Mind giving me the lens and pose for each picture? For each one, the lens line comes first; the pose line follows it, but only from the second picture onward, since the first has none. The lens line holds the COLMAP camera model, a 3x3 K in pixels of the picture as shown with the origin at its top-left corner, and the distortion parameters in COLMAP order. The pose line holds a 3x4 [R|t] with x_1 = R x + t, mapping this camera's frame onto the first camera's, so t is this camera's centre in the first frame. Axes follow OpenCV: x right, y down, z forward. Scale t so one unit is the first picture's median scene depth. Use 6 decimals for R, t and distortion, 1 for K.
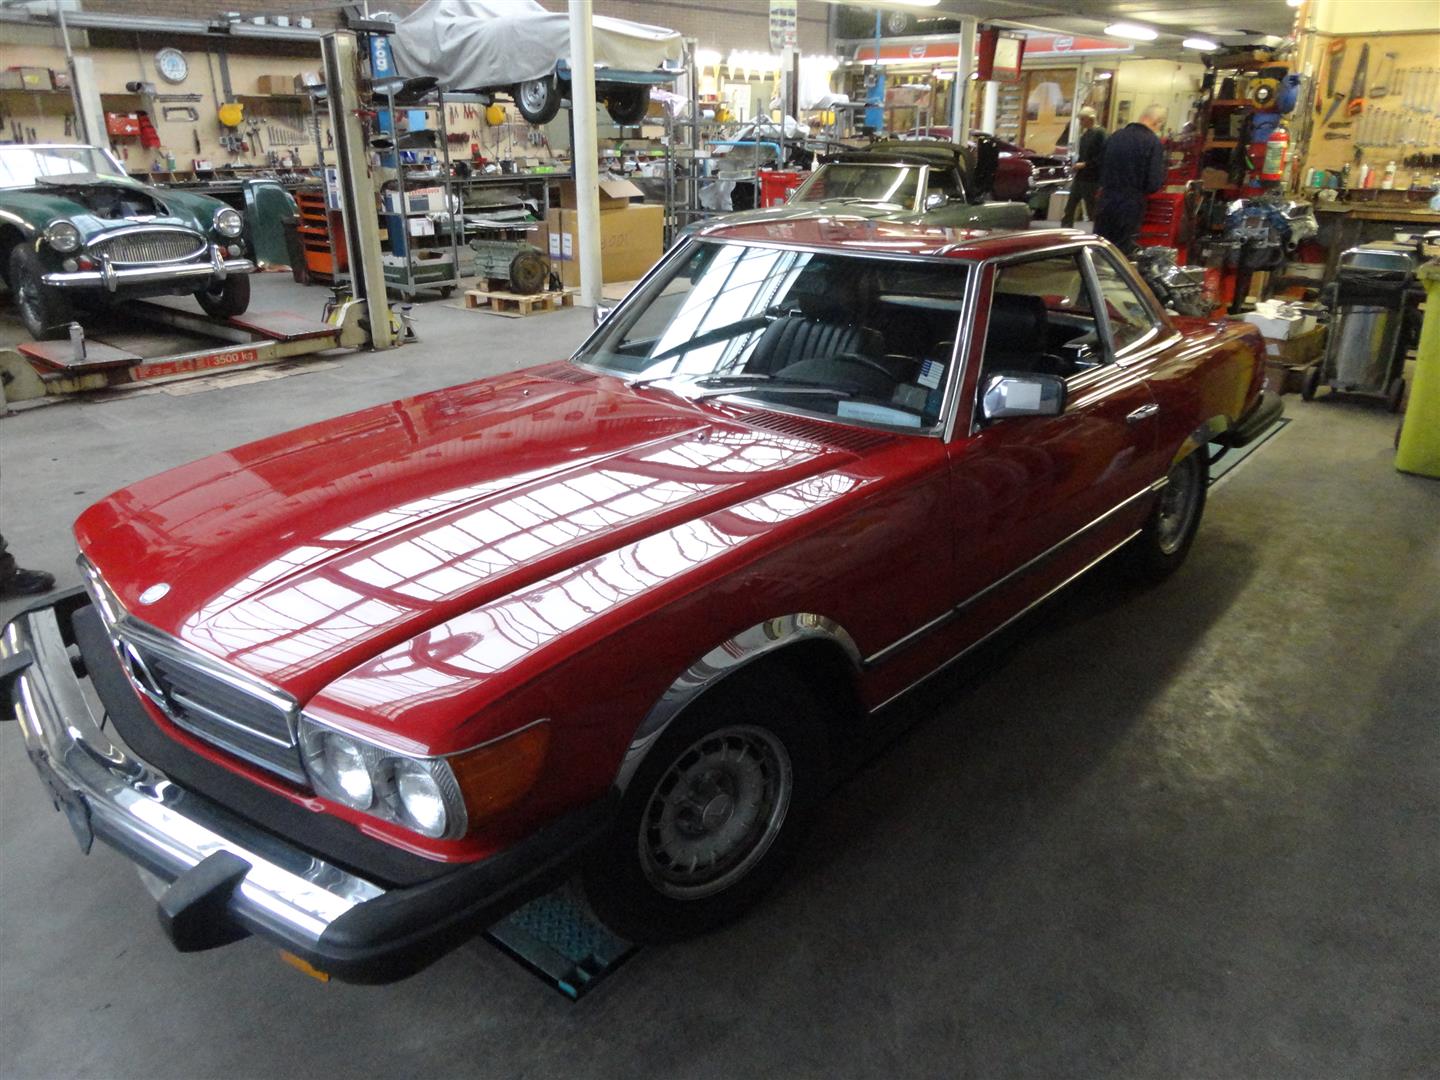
lens RADIAL K [[1022.7, 0, 720.0], [0, 1022.7, 540.0], [0, 0, 1]] dist [0.002456, 0.013256]
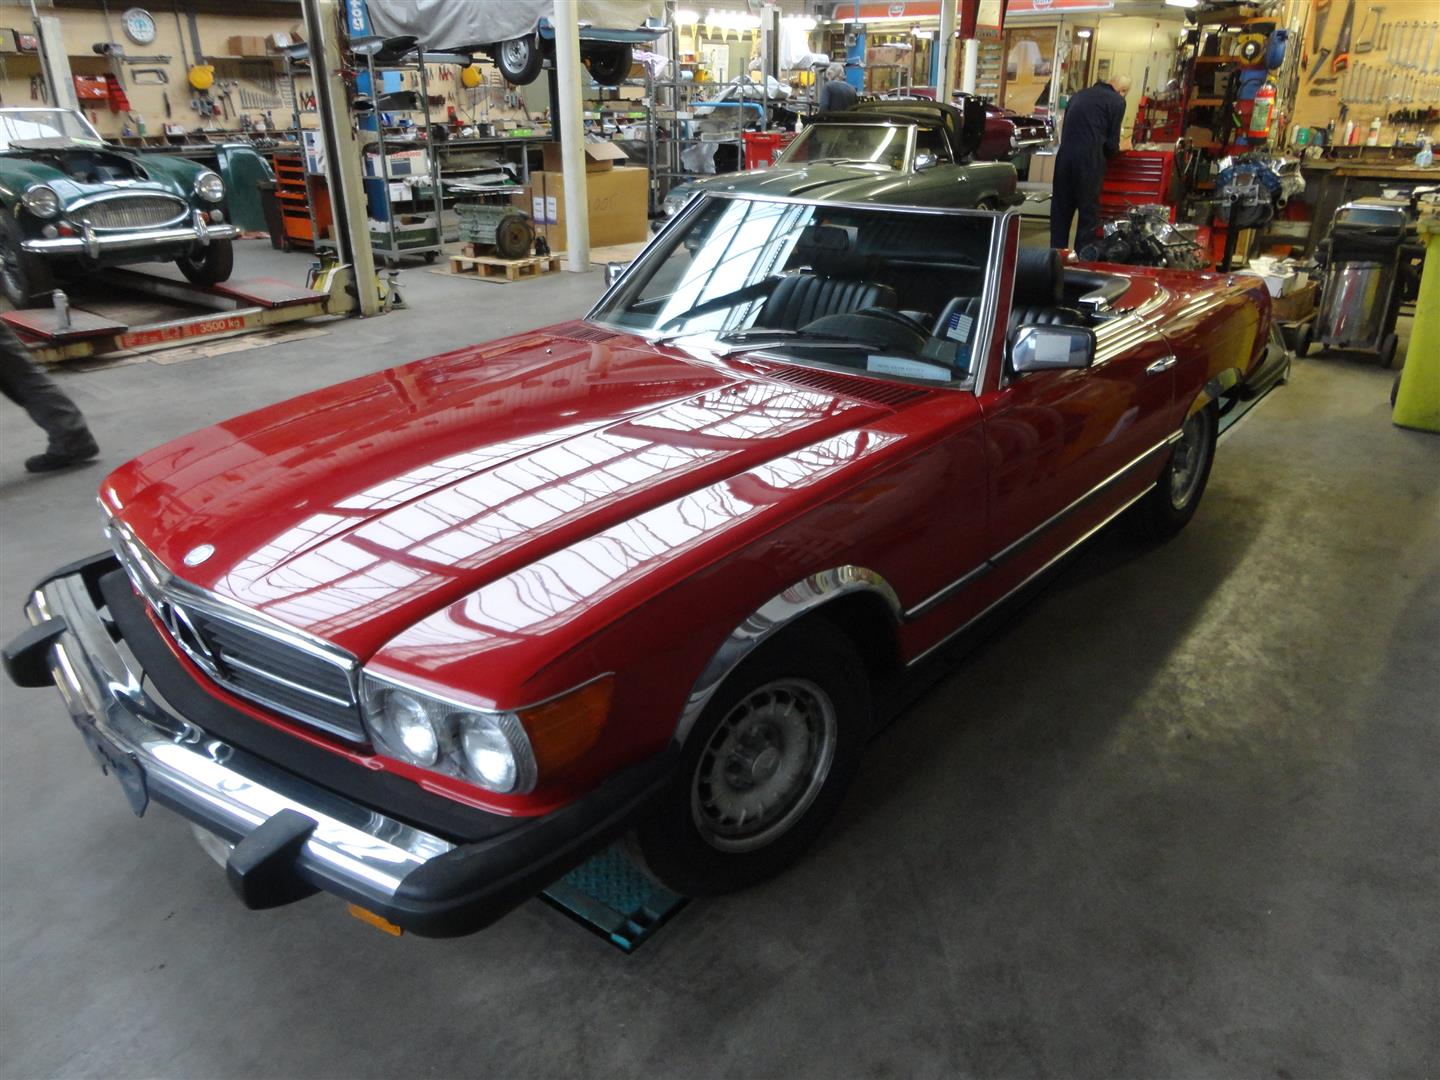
lens RADIAL K [[1019.8, 0, 720.0], [0, 1019.8, 540.0], [0, 0, 1]] dist [0.006931, 0.006738]
pose [[0.999748, -0.013418, 0.018010, -0.012242], [0.012830, 0.999393, 0.032399, 0.002349], [-0.018434, -0.032160, 0.999313, 0.001335]]
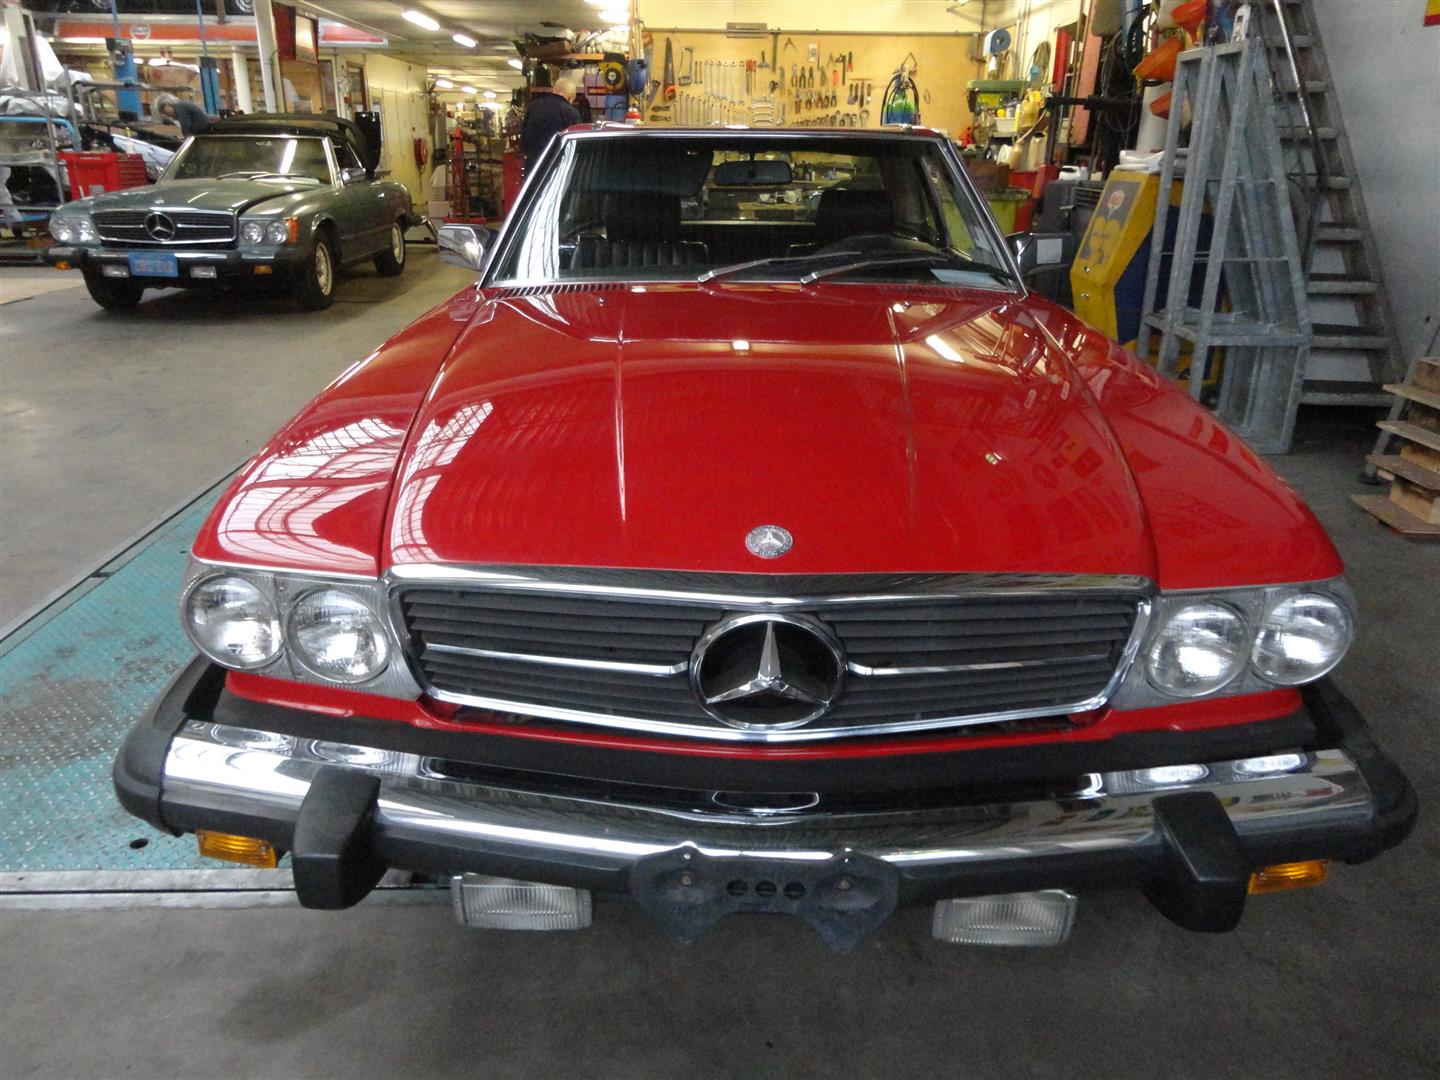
lens RADIAL K [[1036.8, 0, 700.0], [0, 1036.8, 539.1], [0, 0, 1]] dist [-0.006002, 0.027577]
pose [[0.793455, -0.215430, 0.569227, -0.179420], [0.218209, 0.973777, 0.064372, 0.000837], [-0.568168, 0.073134, 0.819656, 0.083879]]
